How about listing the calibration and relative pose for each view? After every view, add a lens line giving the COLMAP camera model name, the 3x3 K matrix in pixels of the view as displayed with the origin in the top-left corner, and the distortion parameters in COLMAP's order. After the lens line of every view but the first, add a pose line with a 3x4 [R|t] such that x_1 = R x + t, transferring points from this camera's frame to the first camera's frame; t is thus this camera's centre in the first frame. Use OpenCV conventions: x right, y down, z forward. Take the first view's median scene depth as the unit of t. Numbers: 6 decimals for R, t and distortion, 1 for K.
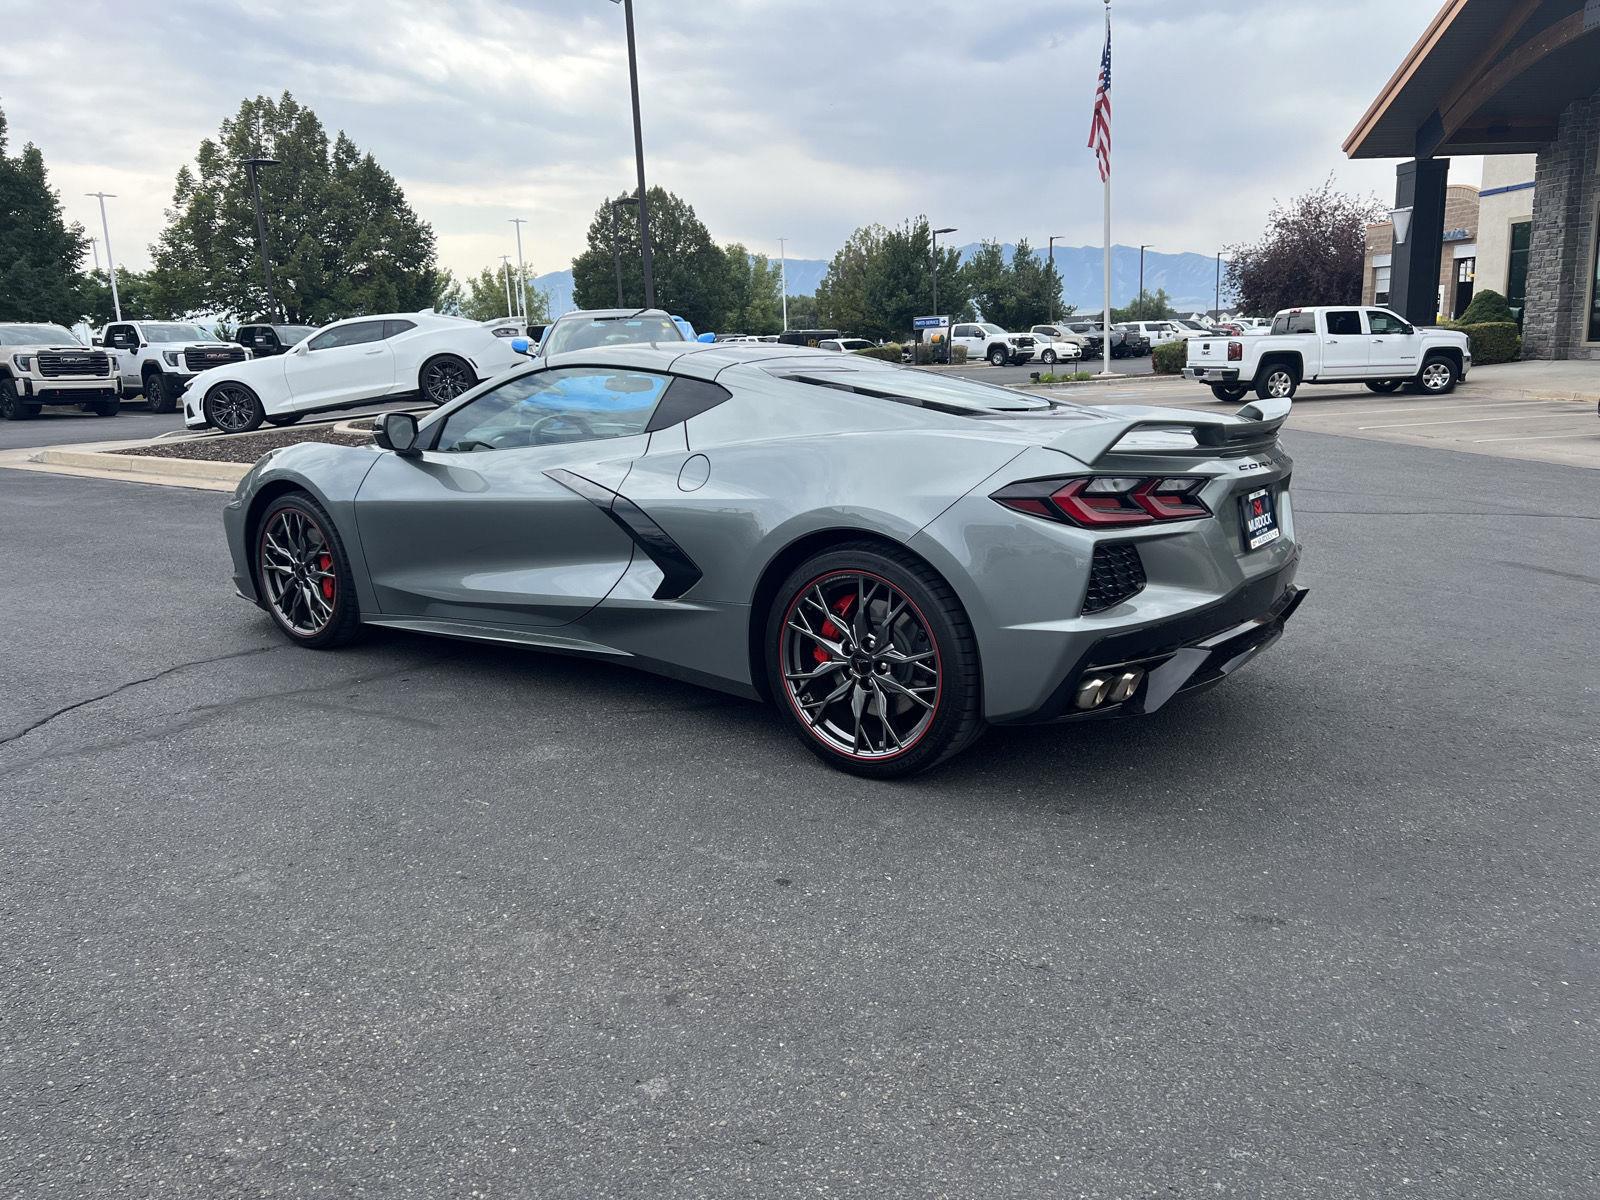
lens RADIAL K [[1207.3, 0, 806.5], [0, 1207.3, 607.4], [0, 0, 1]] dist [0.050096, -0.055226]
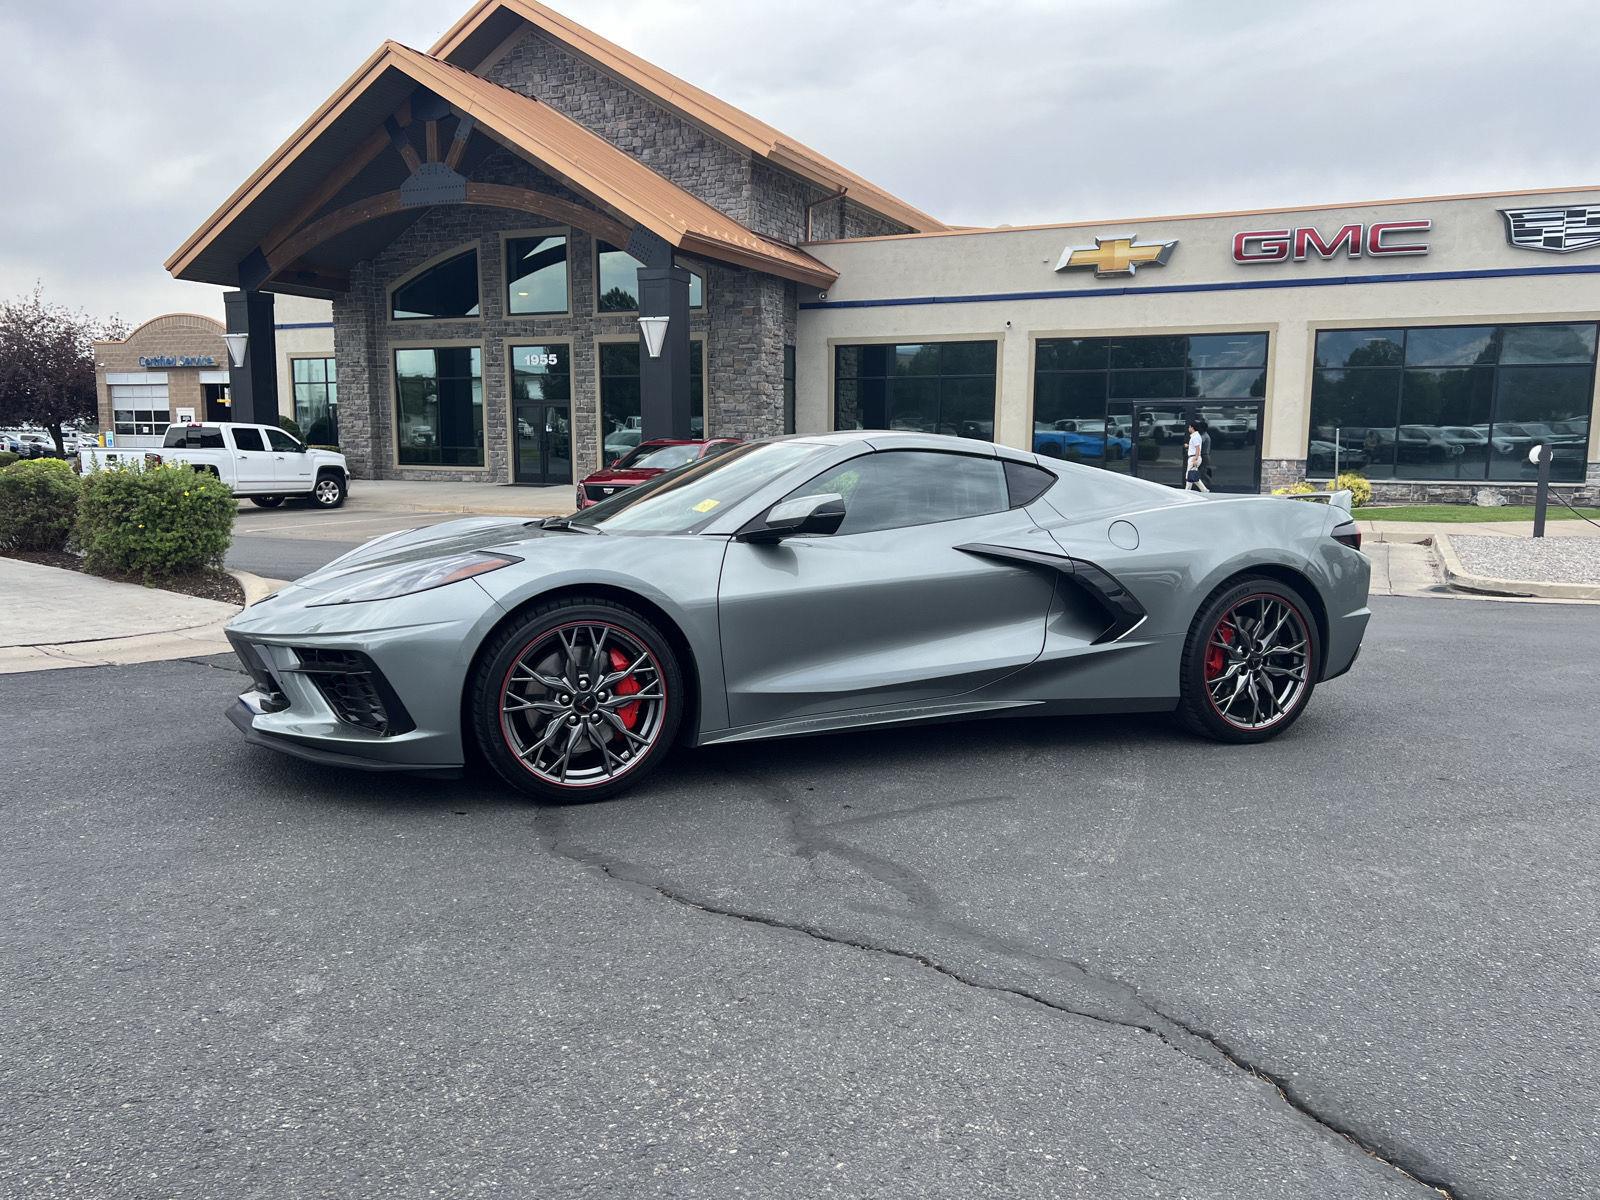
lens RADIAL K [[1203.5, 0, 810.6], [0, 1203.5, 595.9], [0, 0, 1]] dist [0.088070, -0.134052]
pose [[0.512390, -0.066325, 0.856188, -0.168057], [0.157692, 0.987326, -0.017888, -0.010050], [-0.844150, 0.144179, 0.516355, 0.080987]]
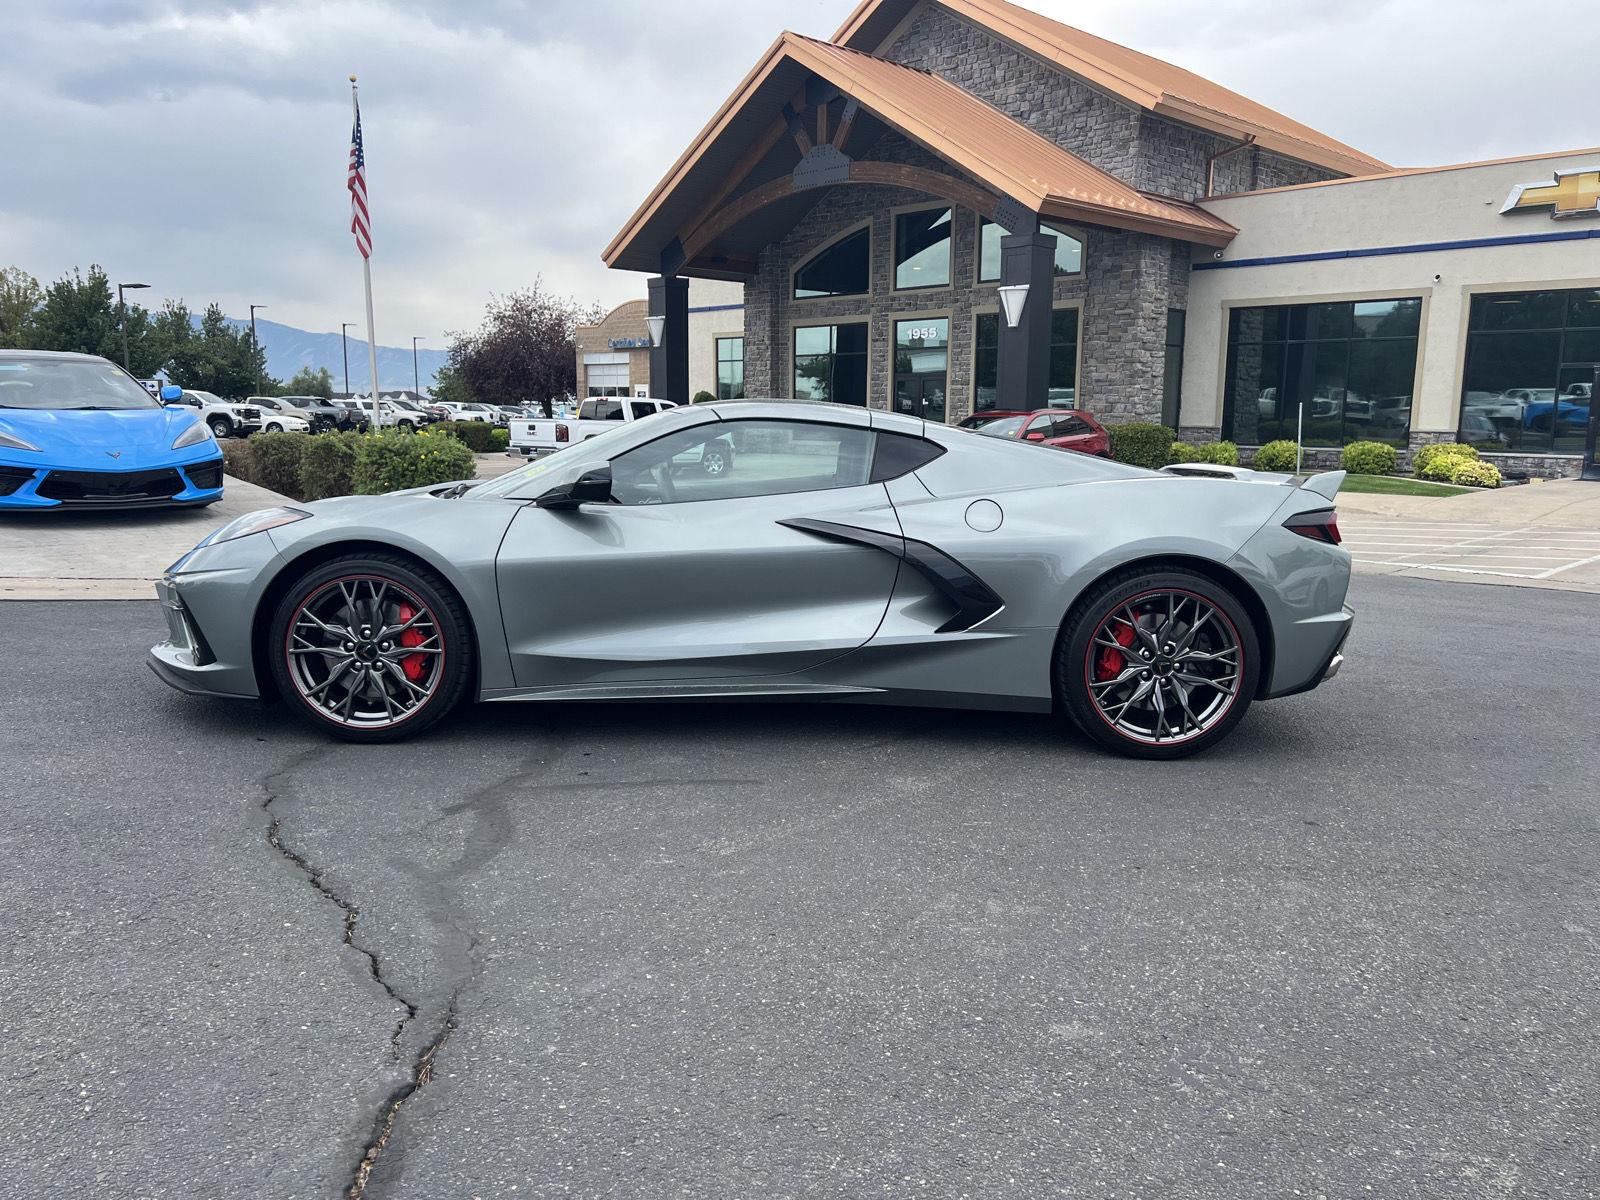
lens RADIAL K [[1207.3, 0, 806.5], [0, 1207.3, 607.4], [0, 0, 1]] dist [0.050096, -0.055226]
pose [[0.789934, -0.052040, 0.610980, -0.115901], [0.091760, 0.995205, -0.033869, -0.000499], [-0.606287, 0.082818, 0.790921, 0.027807]]
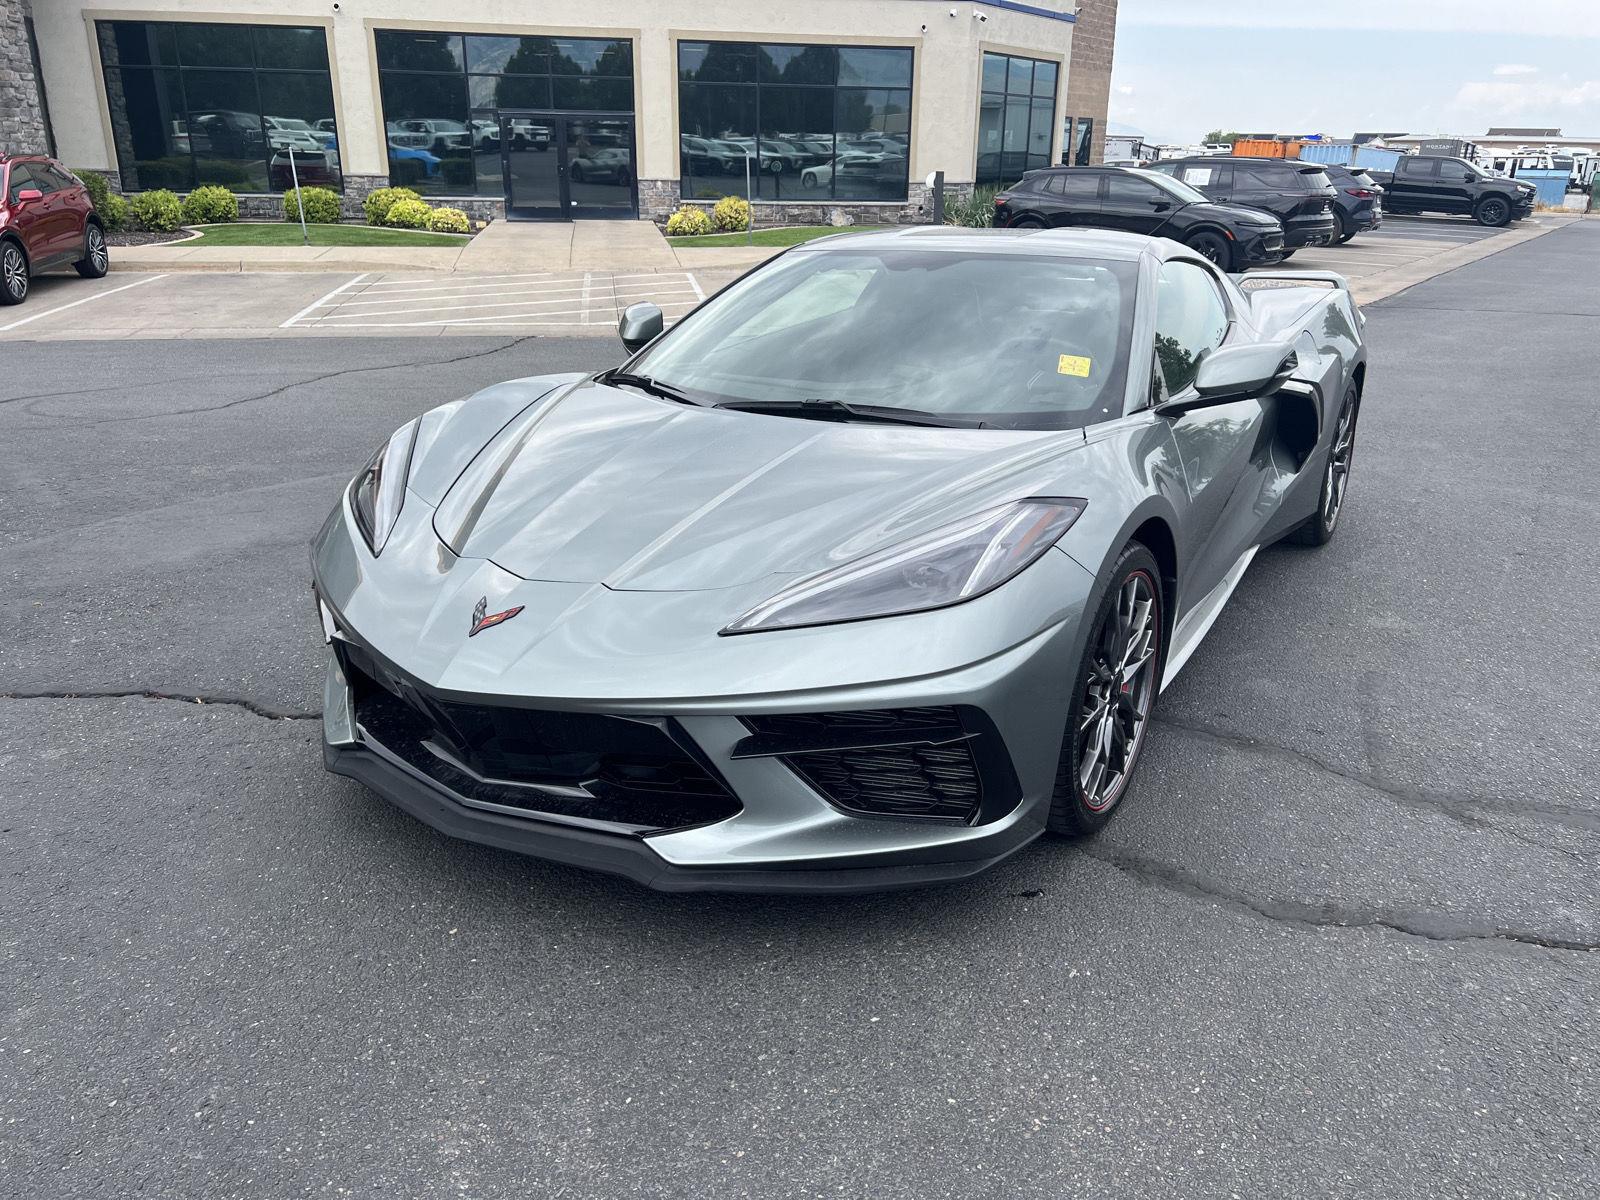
lens RADIAL K [[1185.3, 0, 826.2], [0, 1185.3, 620.4], [0, 0, 1]] dist [0.003971, -0.004227]
pose [[-0.073035, -0.329798, 0.941222, -0.150097], [0.201155, 0.919476, 0.337788, -0.043716], [-0.976833, 0.214002, -0.000813, 0.189733]]
